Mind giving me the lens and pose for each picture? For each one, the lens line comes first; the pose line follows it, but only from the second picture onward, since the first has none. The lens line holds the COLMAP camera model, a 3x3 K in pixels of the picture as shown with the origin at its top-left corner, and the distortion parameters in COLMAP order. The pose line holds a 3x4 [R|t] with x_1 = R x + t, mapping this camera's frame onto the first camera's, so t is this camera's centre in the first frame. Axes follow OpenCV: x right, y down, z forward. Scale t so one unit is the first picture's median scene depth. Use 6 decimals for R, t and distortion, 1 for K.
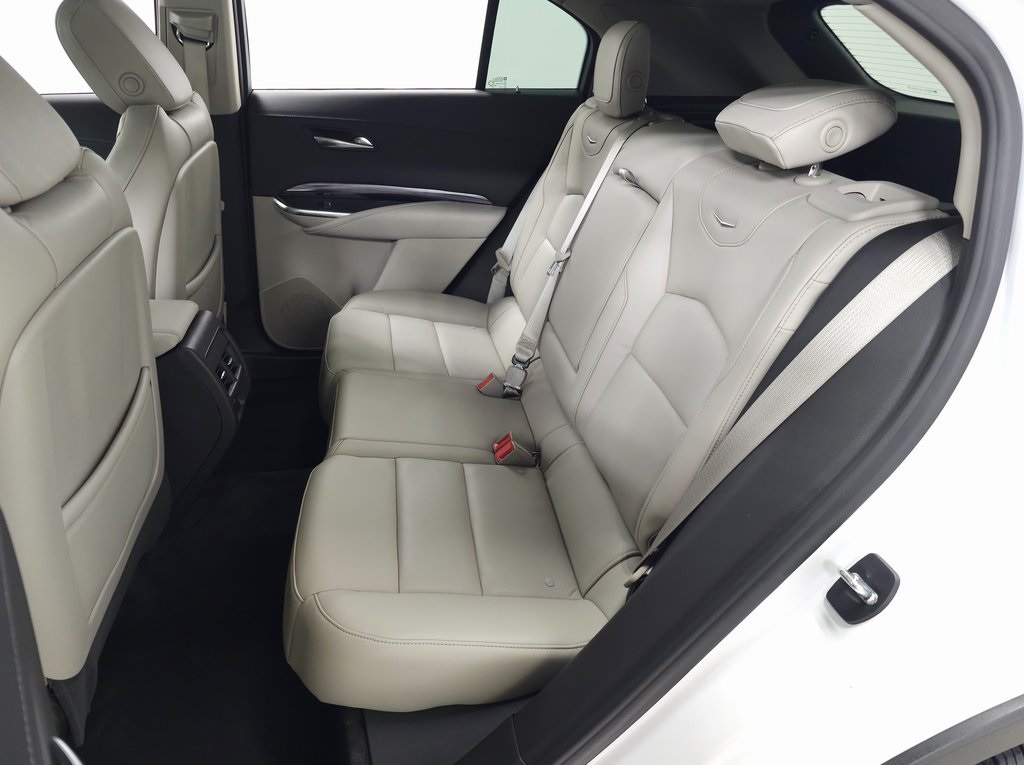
lens RADIAL K [[680.7, 0, 512.0], [0, 680.7, 382.5], [0, 0, 1]] dist [0.004240, -0.035841]
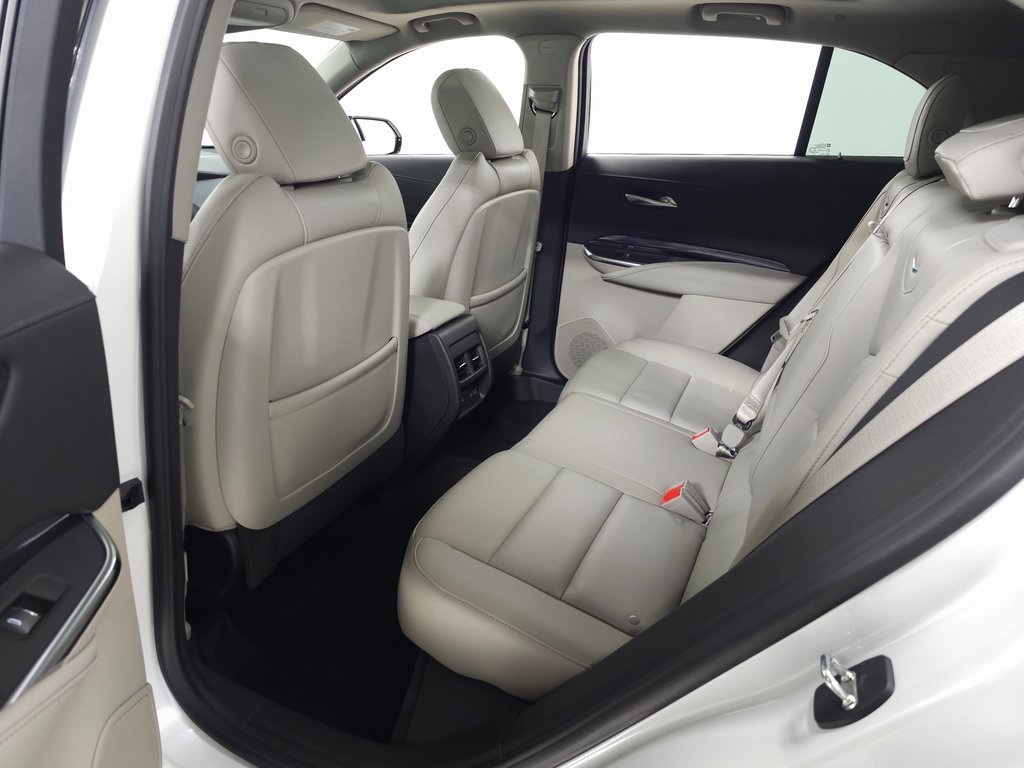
lens RADIAL K [[683.8, 0, 518.1], [0, 683.8, 389.4], [0, 0, 1]] dist [-0.023368, -0.003184]
pose [[0.816990, 0.185480, -0.546008, 0.223423], [-0.252665, 0.966270, -0.049817, 0.042304], [0.518351, 0.178657, 0.836297, 0.042097]]
